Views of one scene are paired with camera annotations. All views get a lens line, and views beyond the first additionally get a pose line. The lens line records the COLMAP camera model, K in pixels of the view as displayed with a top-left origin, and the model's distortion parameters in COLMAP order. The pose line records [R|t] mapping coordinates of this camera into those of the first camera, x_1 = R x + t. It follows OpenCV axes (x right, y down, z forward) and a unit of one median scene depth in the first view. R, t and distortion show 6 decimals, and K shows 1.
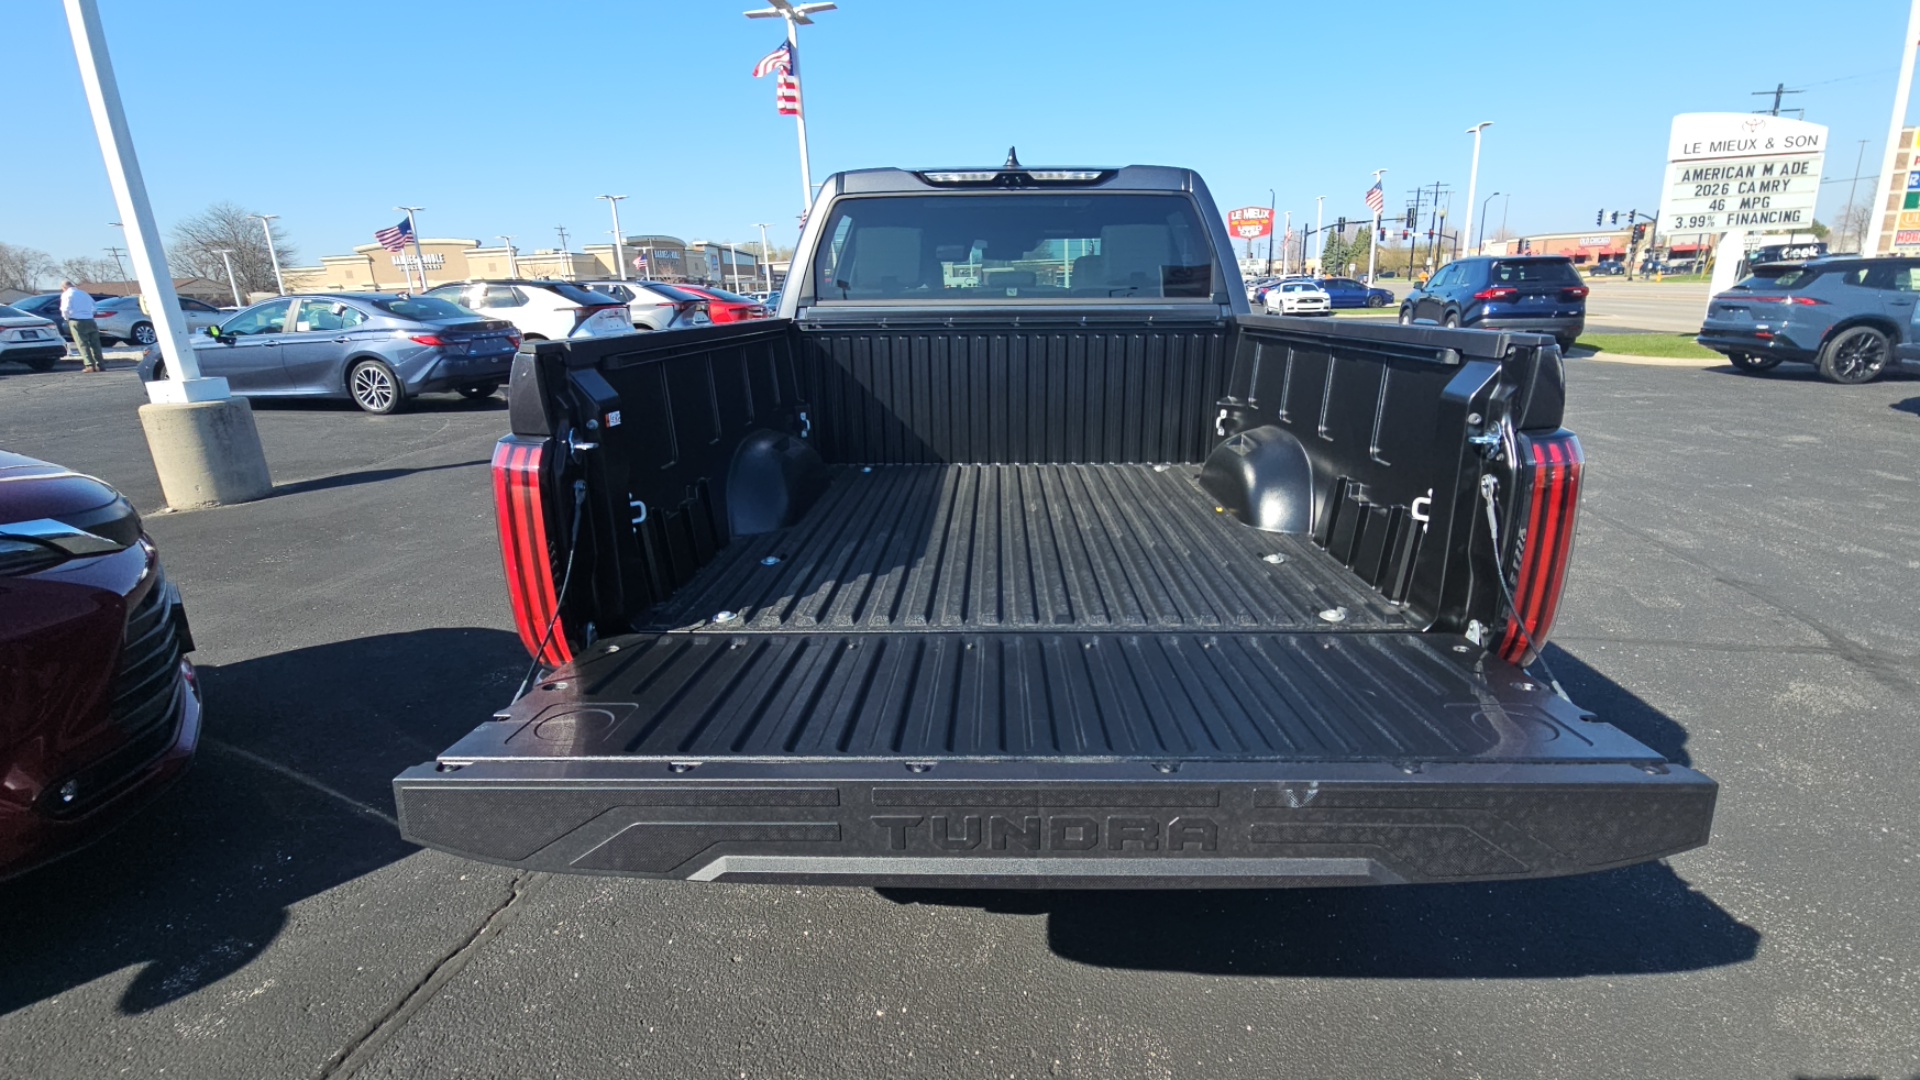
lens RADIAL K [[864.2, 0, 977.3], [0, 864.2, 538.5], [0, 0, 1]] dist [0.009345, -0.007283]
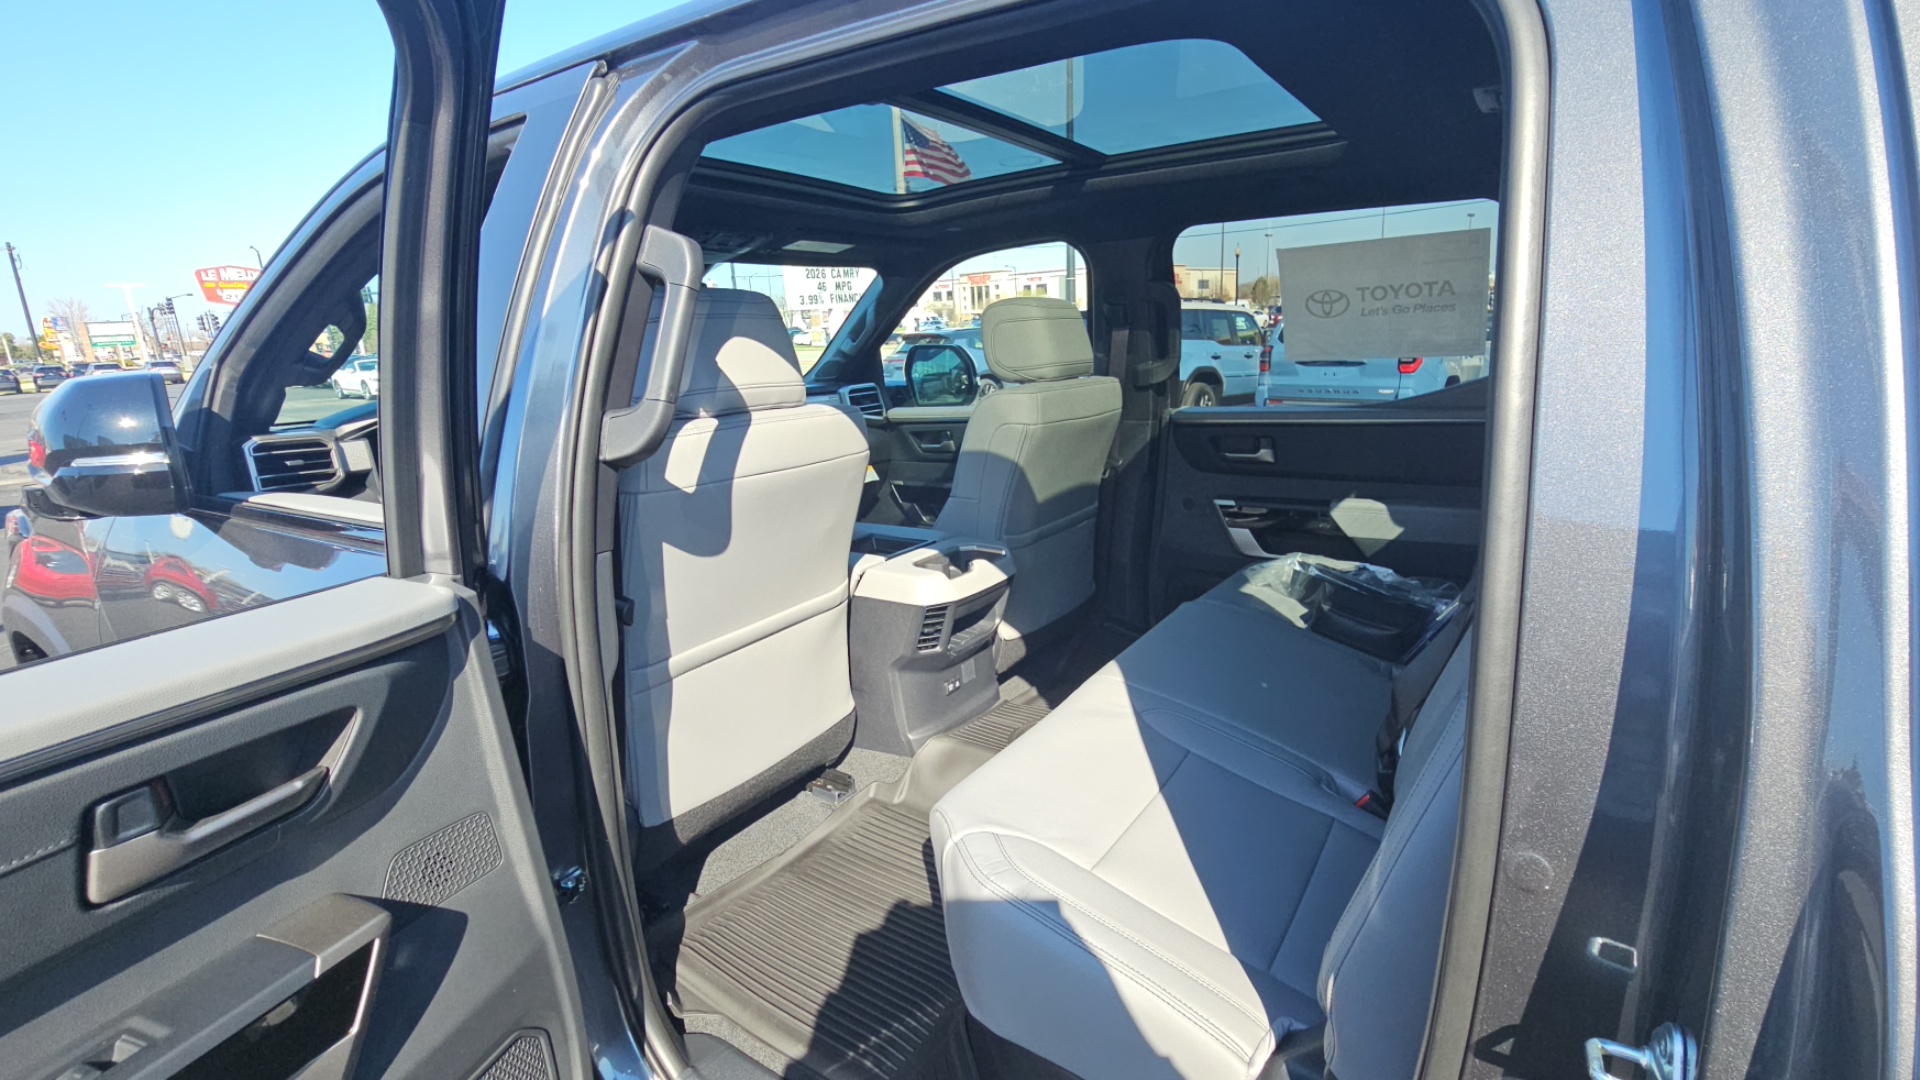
lens RADIAL K [[860.6, 0, 978.8], [0, 860.6, 545.0], [0, 0, 1]] dist [0.005355, -0.003595]
pose [[0.533219, -0.202120, 0.821477, -0.084965], [0.259583, 0.963287, 0.068517, -0.069495], [-0.805167, 0.176707, 0.566110, 0.228402]]
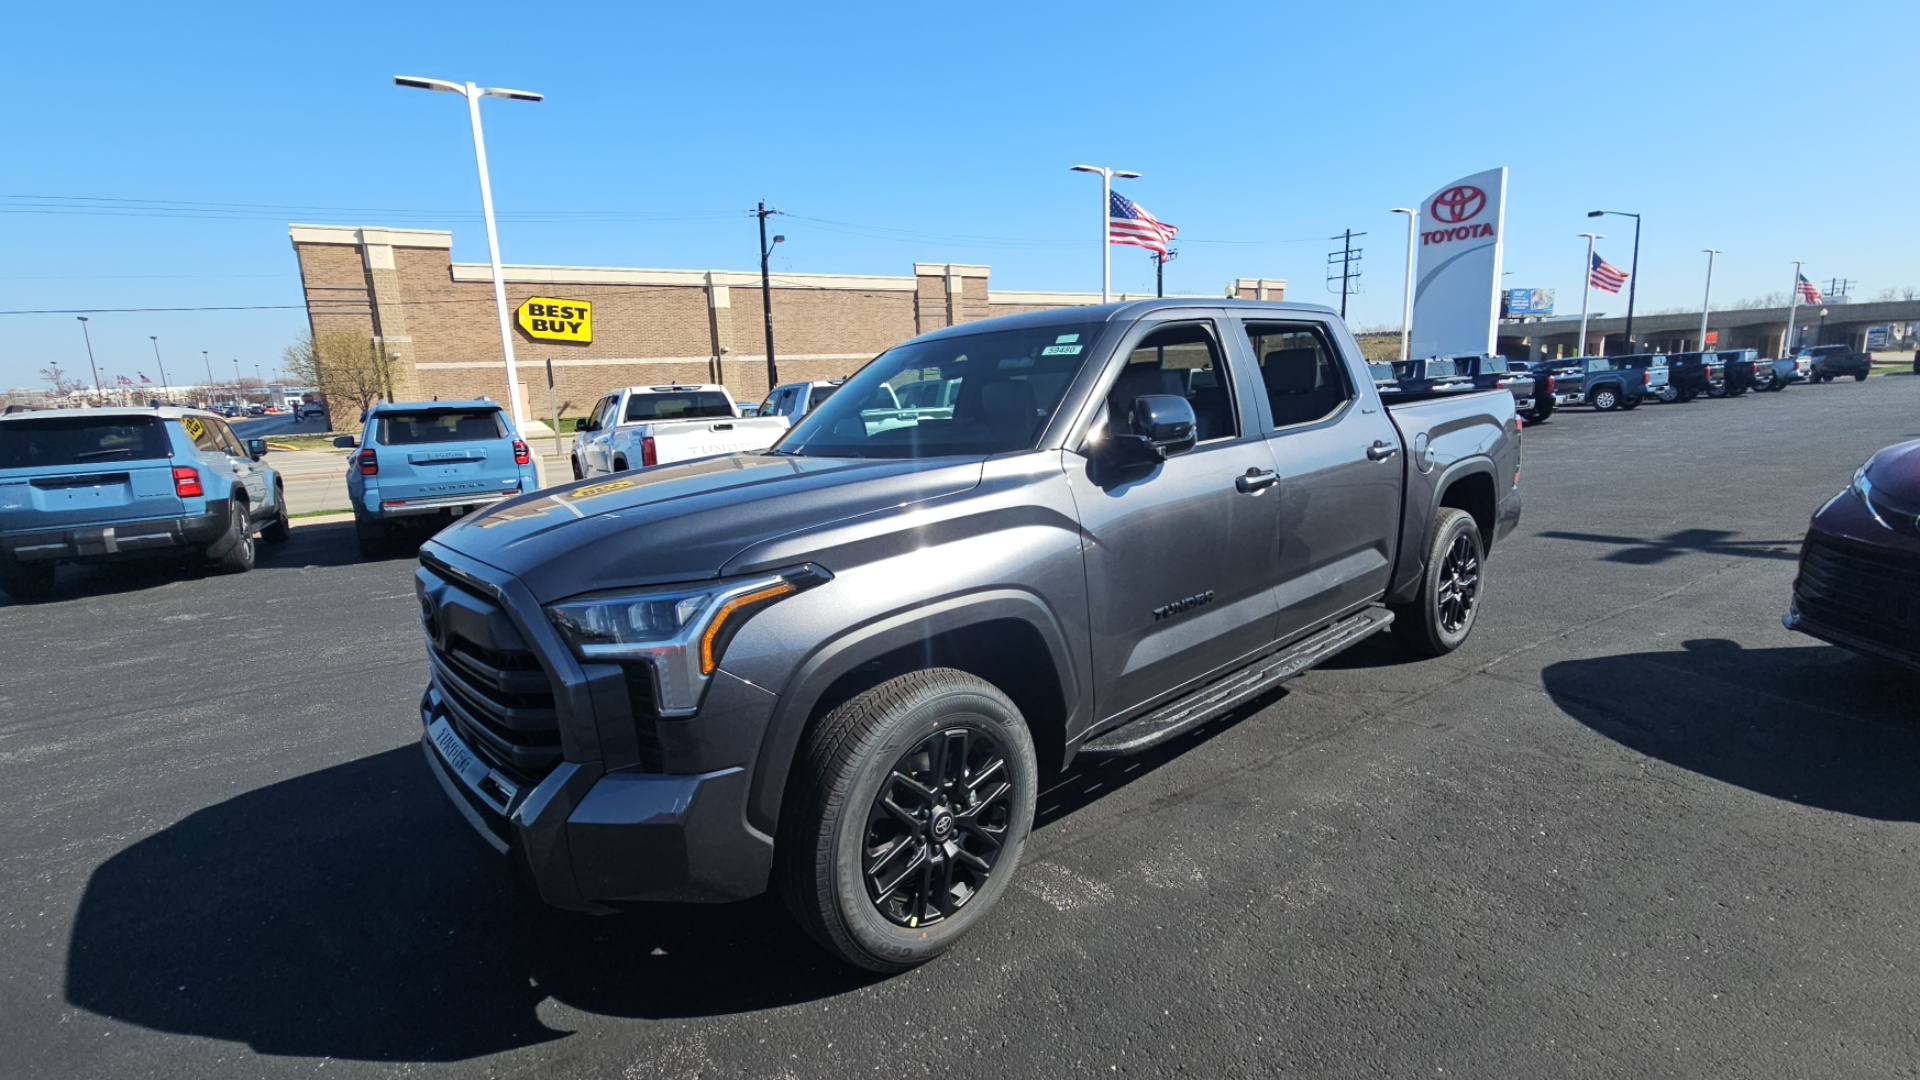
lens RADIAL K [[858.5, 0, 978.9], [0, 858.5, 542.4], [0, 0, 1]] dist [0.013978, -0.007668]
pose [[-0.682065, -0.075090, 0.727426, -0.172565], [0.266611, 0.900719, 0.342964, -0.151439], [-0.680959, 0.427864, -0.594329, 0.502911]]
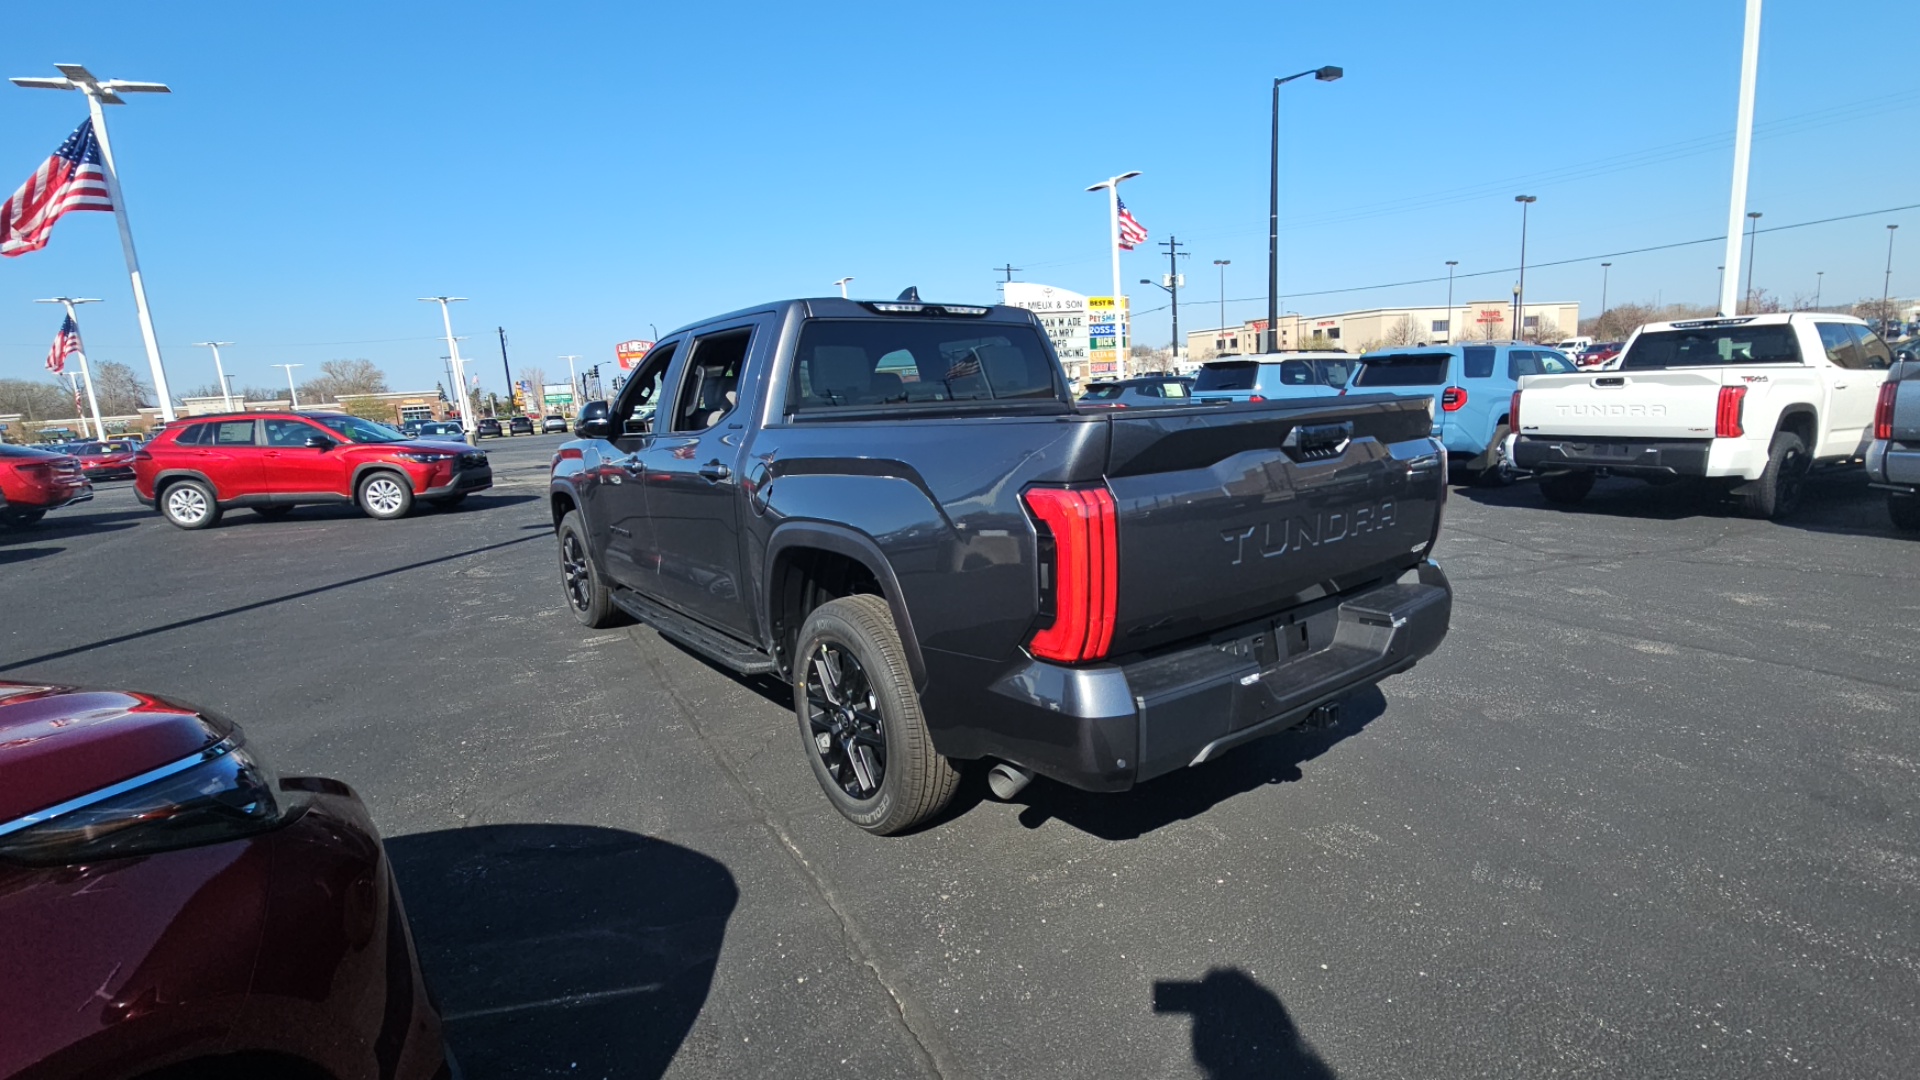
lens RADIAL K [[864.2, 0, 977.3], [0, 864.2, 538.5], [0, 0, 1]] dist [0.009345, -0.007283]
pose [[0.775984, -0.123070, 0.618630, -0.155936], [0.209578, 0.975365, -0.068847, 0.002974], [-0.594917, 0.183075, 0.782660, 0.004392]]
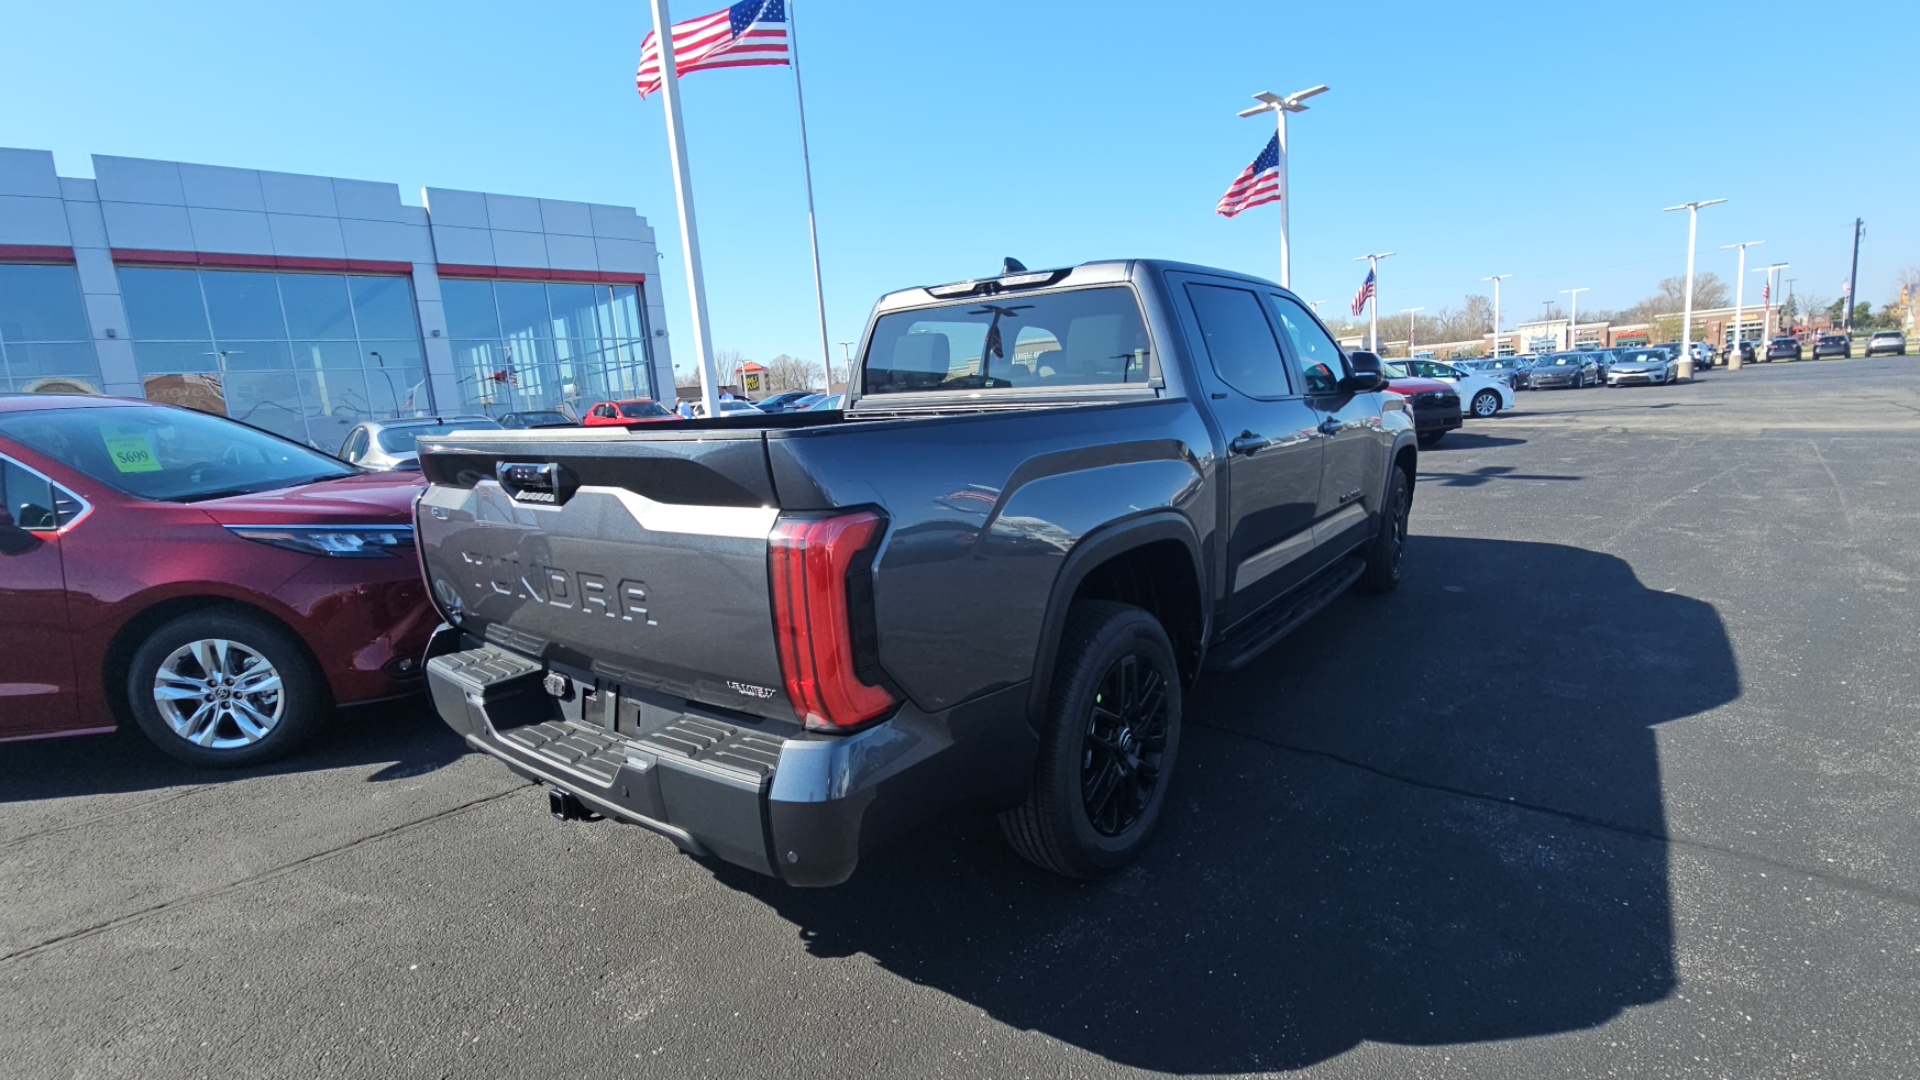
lens RADIAL K [[858.5, 0, 978.9], [0, 858.5, 542.4], [0, 0, 1]] dist [0.013978, -0.007668]
pose [[0.811147, 0.073767, -0.580171, 0.150359], [-0.120536, 0.991802, -0.042418, -0.006563], [0.572286, 0.104338, 0.813389, 0.022363]]
